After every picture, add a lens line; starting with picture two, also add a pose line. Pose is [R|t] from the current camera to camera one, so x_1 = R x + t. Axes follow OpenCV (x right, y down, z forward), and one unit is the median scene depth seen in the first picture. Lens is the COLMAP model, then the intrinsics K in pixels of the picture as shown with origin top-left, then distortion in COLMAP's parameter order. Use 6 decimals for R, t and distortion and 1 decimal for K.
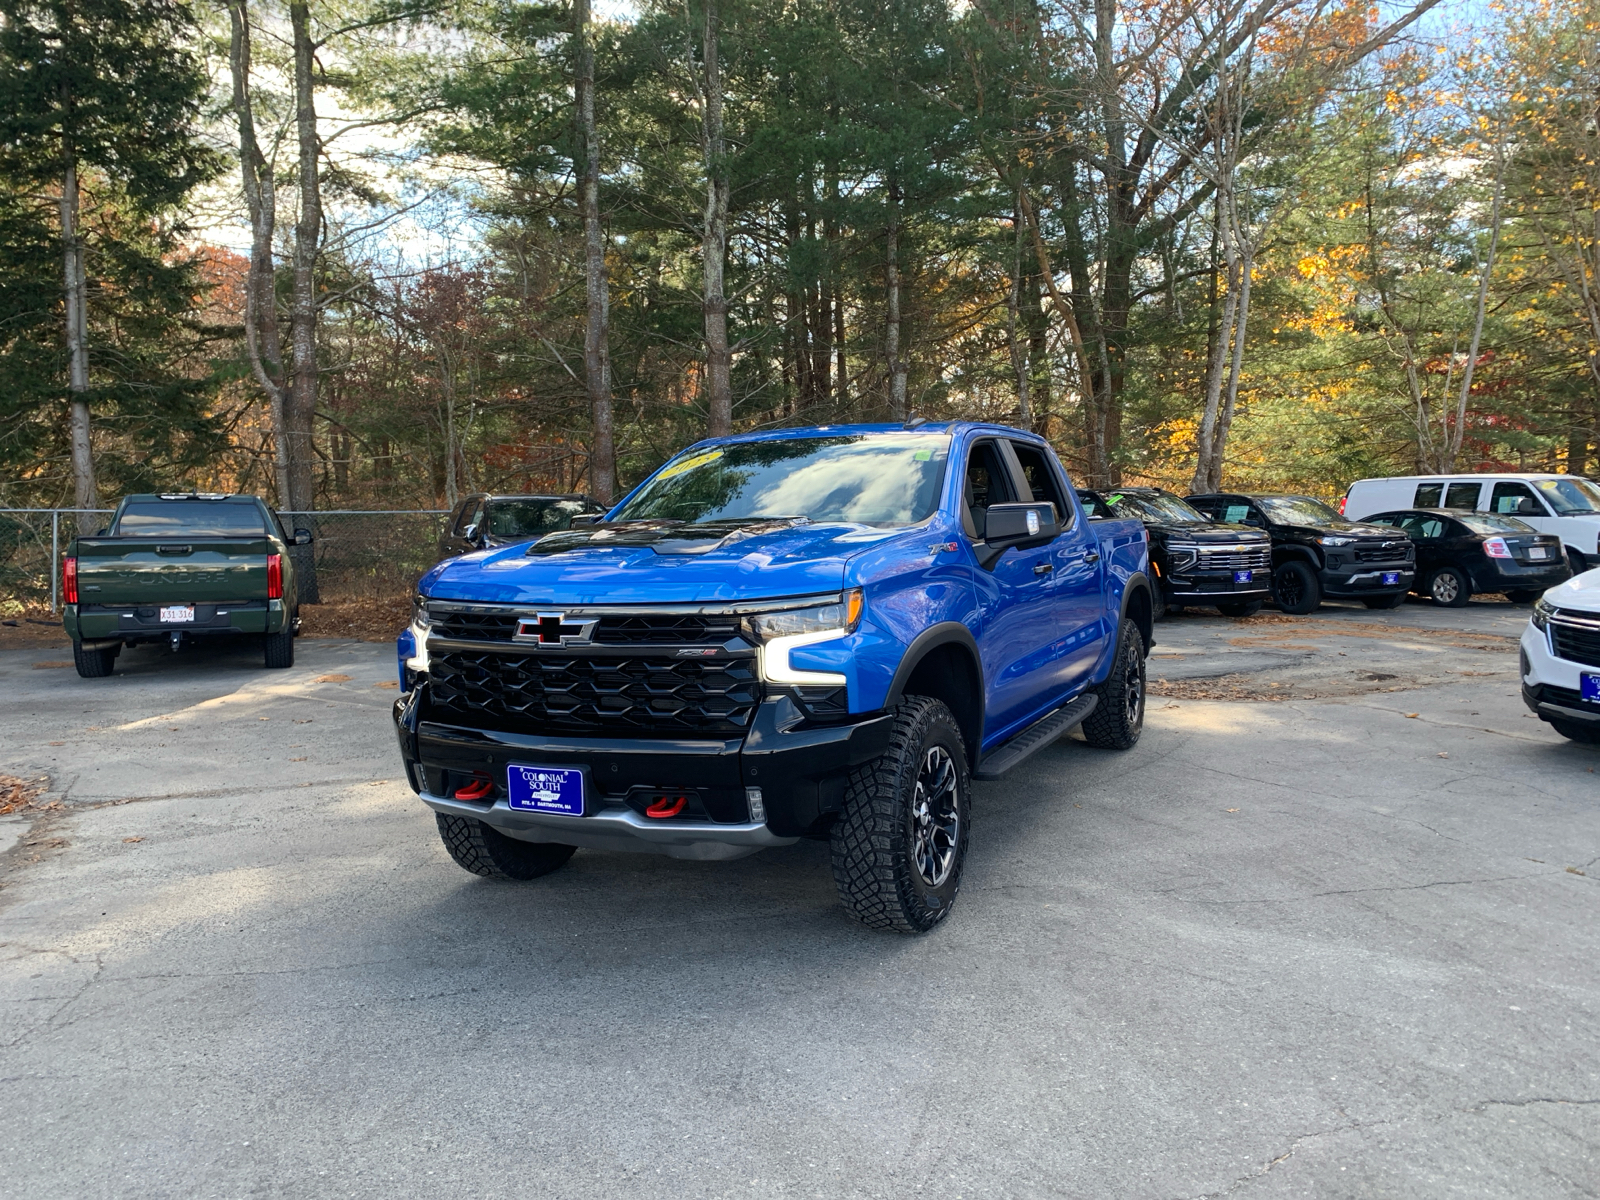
lens RADIAL K [[1195.4, 0, 817.8], [0, 1195.4, 587.7], [0, 0, 1]] dist [0.036593, -0.042579]
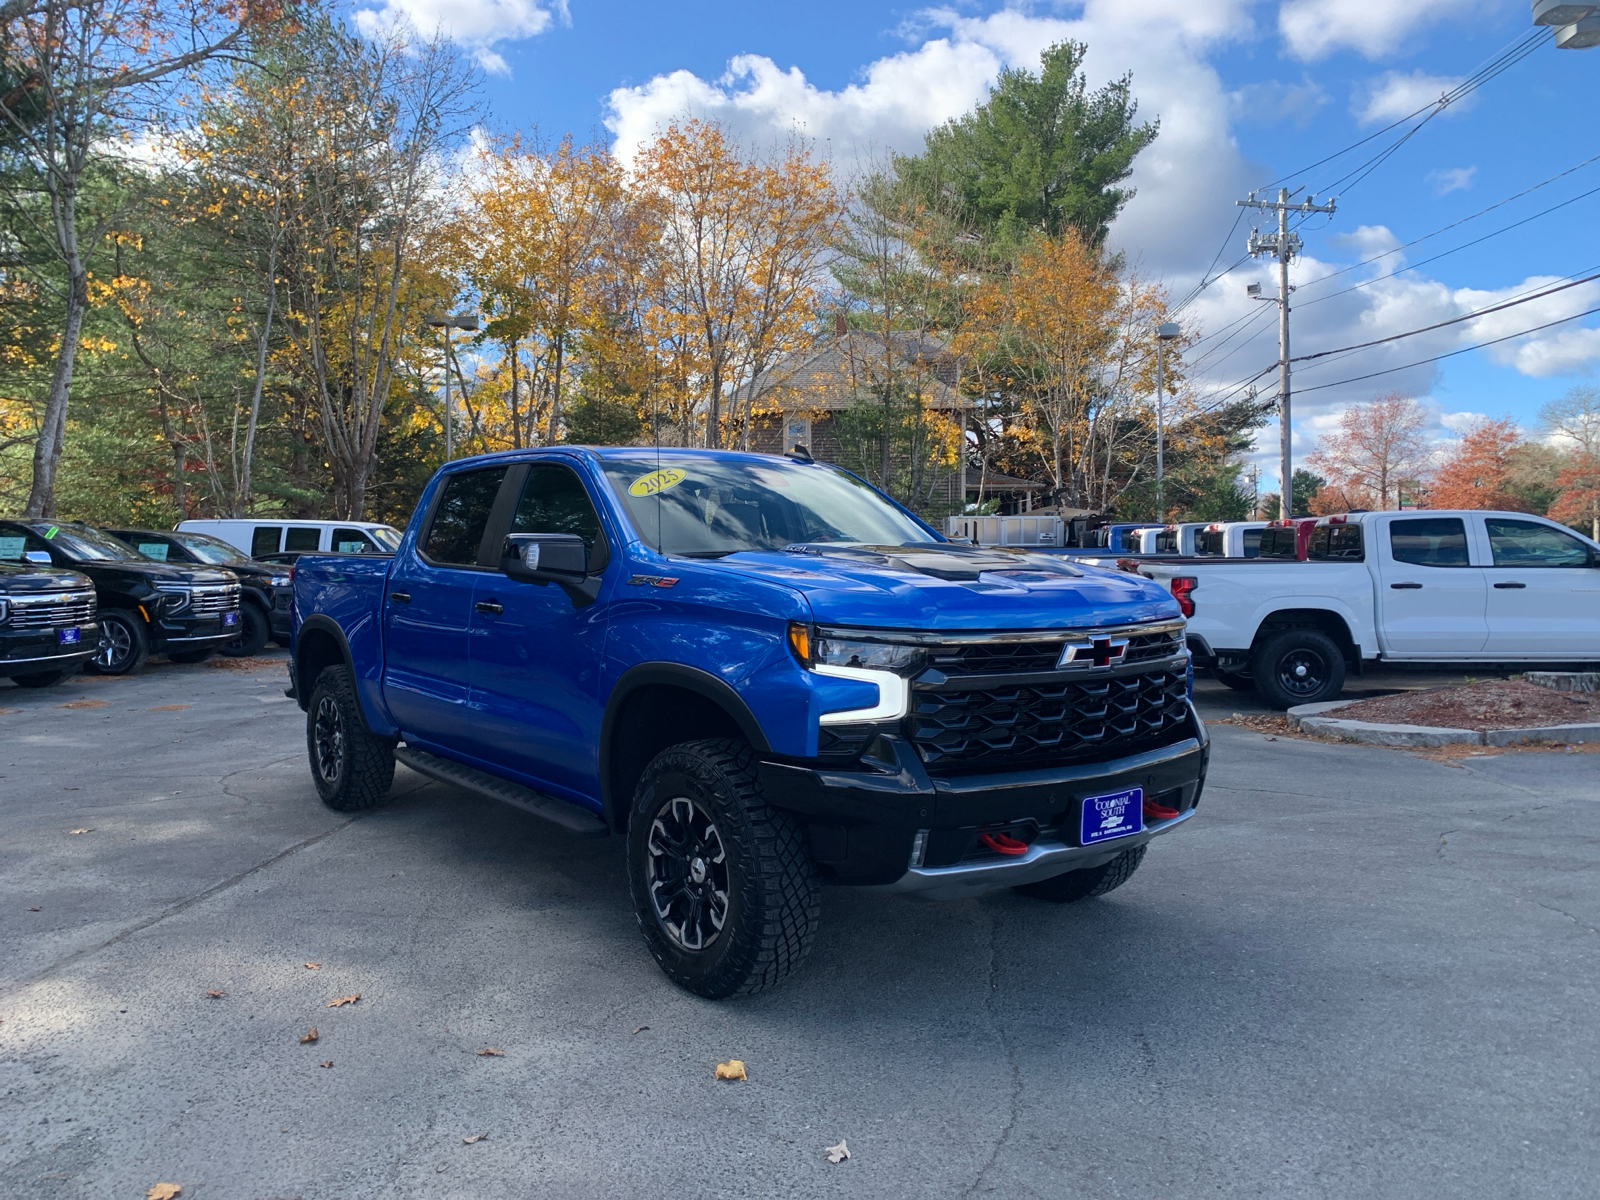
lens RADIAL K [[1195.4, 0, 787.2], [0, 1195.4, 599.0], [0, 0, 1]] dist [0.036593, -0.042579]
pose [[0.461430, -0.012542, 0.887088, -1.203666], [0.037802, 0.999270, -0.005536, -0.012927], [-0.886371, 0.036088, 0.461567, 0.768646]]
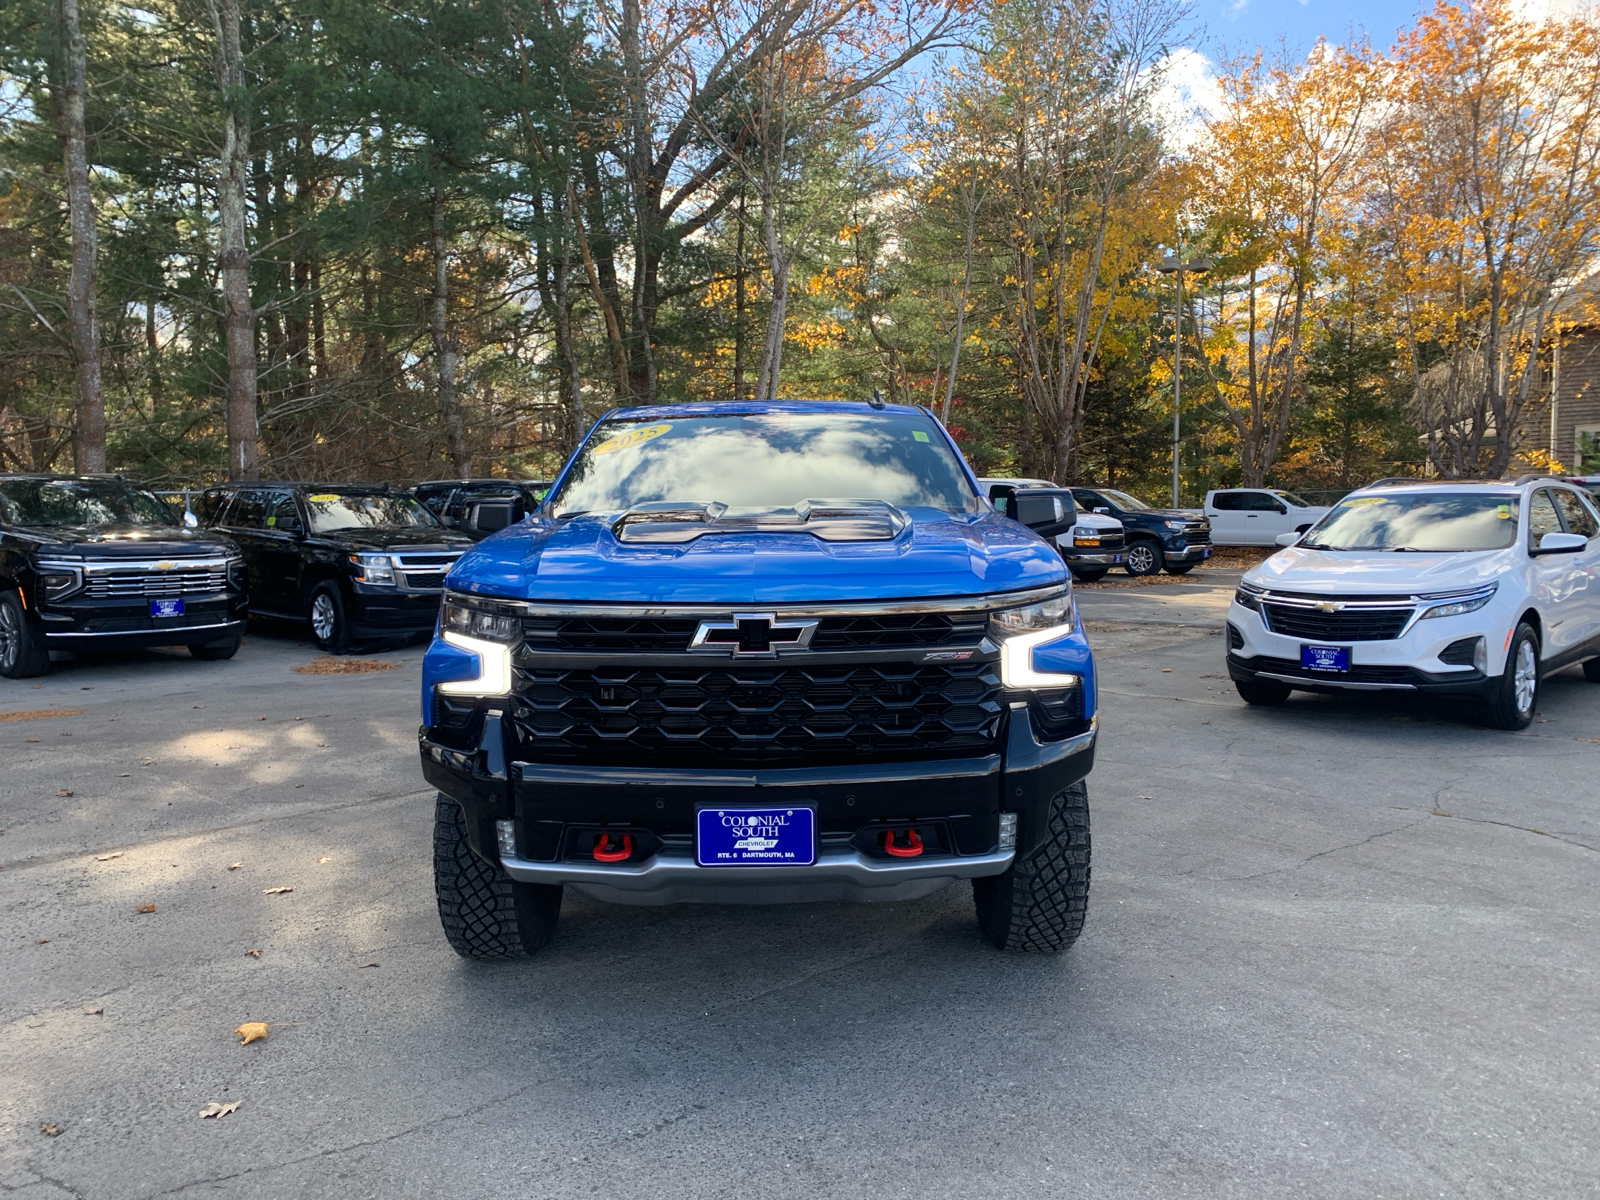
lens RADIAL K [[1195.4, 0, 831.7], [0, 1195.4, 581.0], [0, 0, 1]] dist [0.036593, -0.042579]
pose [[0.911391, -0.013908, 0.411305, -0.500662], [0.013519, 0.999901, 0.003856, -0.003431], [-0.411318, 0.002046, 0.911489, 0.251385]]
